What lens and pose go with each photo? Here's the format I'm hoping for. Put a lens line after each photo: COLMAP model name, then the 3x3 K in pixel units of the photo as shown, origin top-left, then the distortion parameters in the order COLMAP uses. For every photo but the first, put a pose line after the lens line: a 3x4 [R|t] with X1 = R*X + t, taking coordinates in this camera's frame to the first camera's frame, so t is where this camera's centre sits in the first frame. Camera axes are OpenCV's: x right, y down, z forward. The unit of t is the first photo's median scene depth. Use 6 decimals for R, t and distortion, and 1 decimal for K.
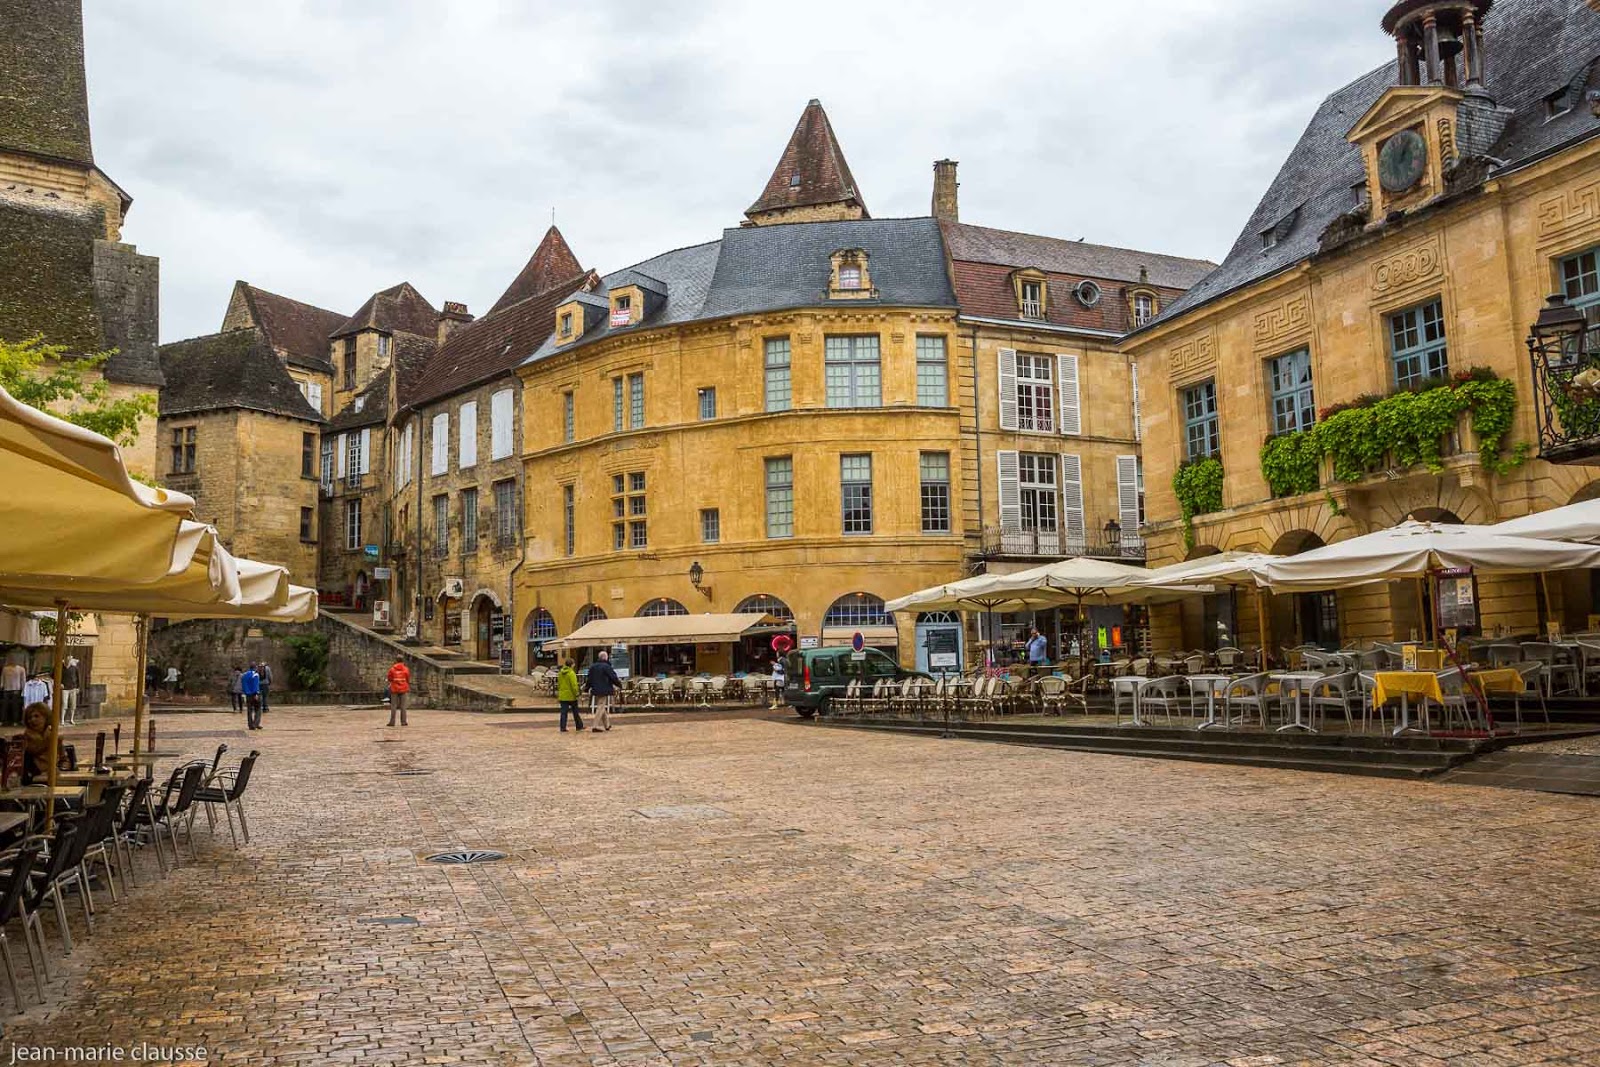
lens RADIAL K [[1080.3, 0, 837.3], [0, 1080.3, 527.5], [0, 0, 1]] dist [-0.107379, 0.095267]
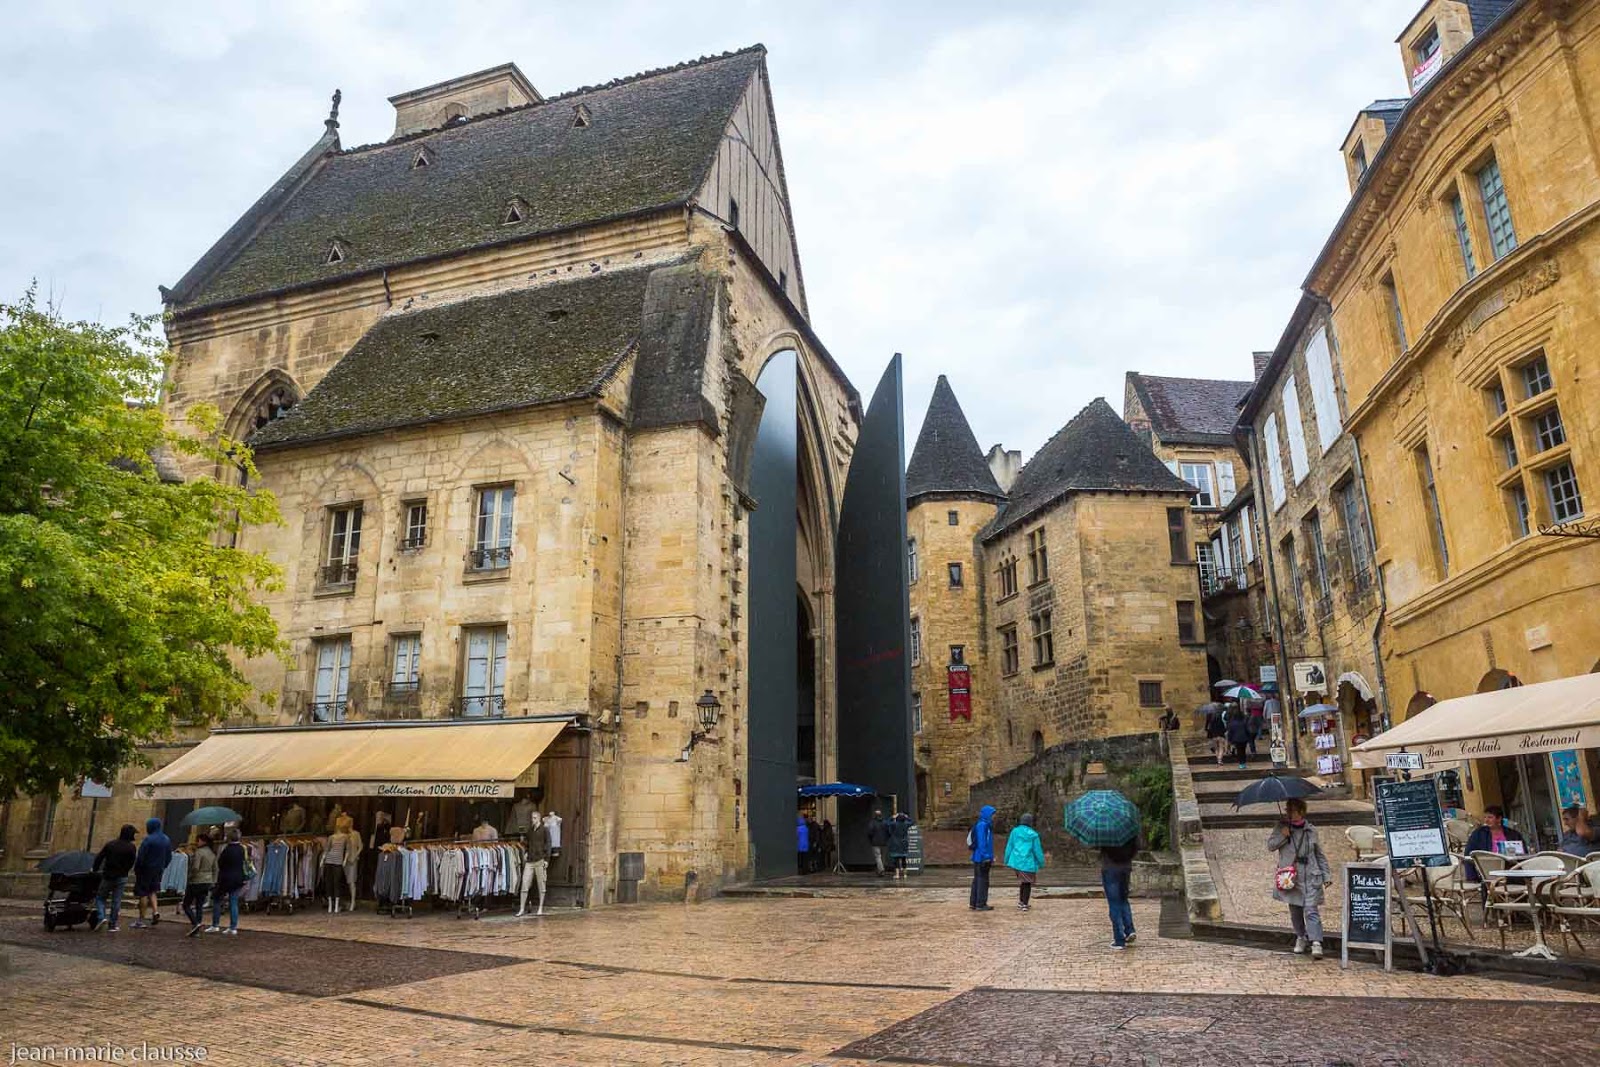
lens RADIAL K [[1080.3, 0, 837.3], [0, 1080.3, 527.5], [0, 0, 1]] dist [-0.107379, 0.095267]
pose [[0.568973, -0.212641, -0.794389, -0.016252], [0.114488, 0.977066, -0.179539, 0.048512], [0.814348, 0.011205, 0.580269, 0.412974]]
